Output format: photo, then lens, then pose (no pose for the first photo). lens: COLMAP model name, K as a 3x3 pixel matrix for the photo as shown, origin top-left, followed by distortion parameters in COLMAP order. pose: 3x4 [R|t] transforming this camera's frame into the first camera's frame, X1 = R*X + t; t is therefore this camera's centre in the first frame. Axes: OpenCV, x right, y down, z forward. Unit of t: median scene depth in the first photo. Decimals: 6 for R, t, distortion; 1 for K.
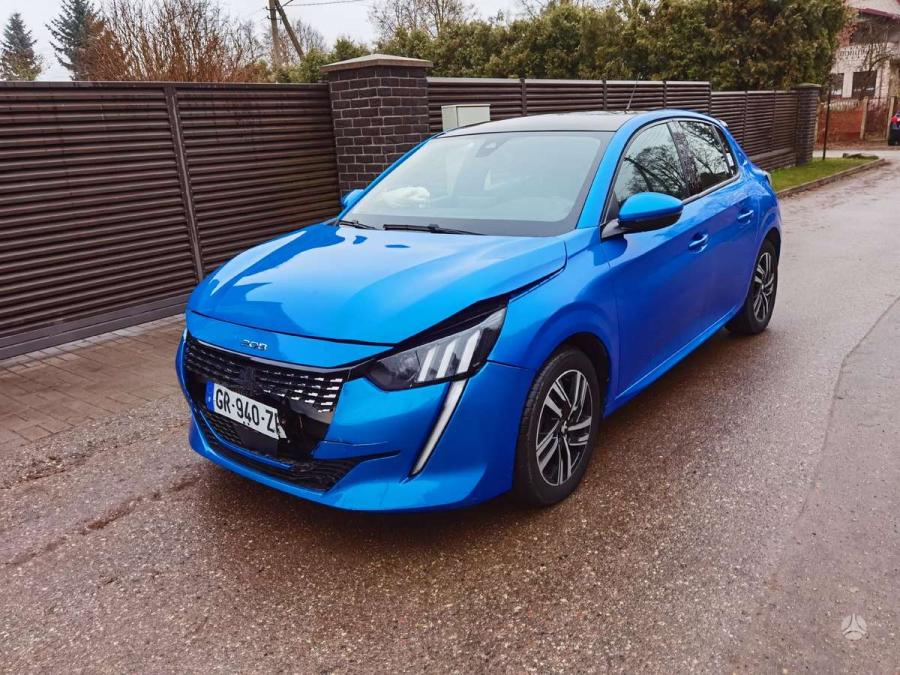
lens RADIAL K [[715.0, 0, 450.0], [0, 715.0, 337.5], [0, 0, 1]] dist [0.045929, -0.048546]
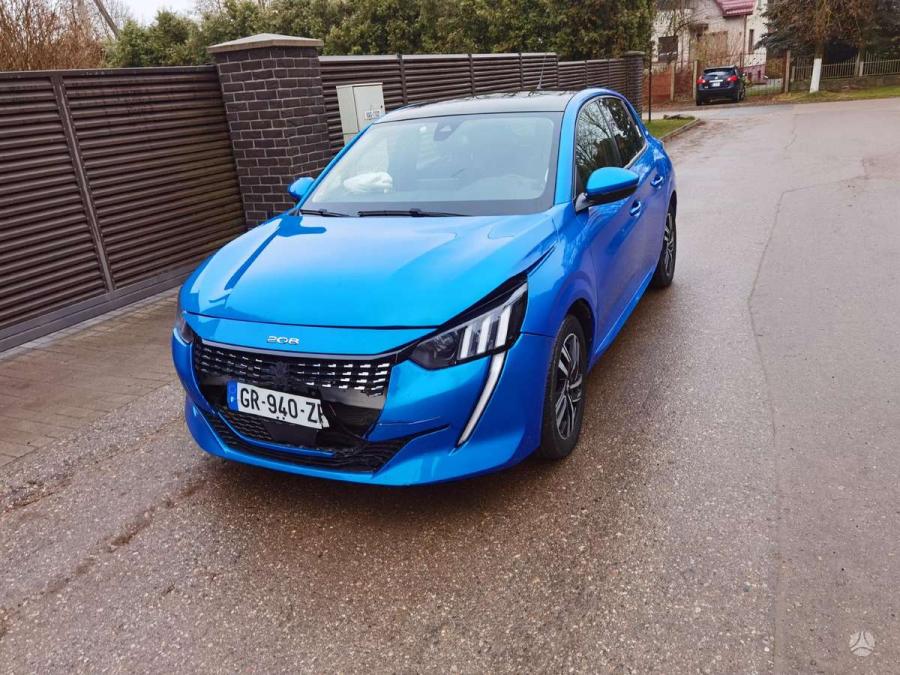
lens RADIAL K [[715.0, 0, 450.0], [0, 715.0, 337.5], [0, 0, 1]] dist [0.045929, -0.048546]
pose [[0.973651, -0.101185, 0.204367, -0.230450], [0.093520, 0.994515, 0.046845, -0.017776], [-0.207987, -0.026499, 0.977773, -0.038727]]
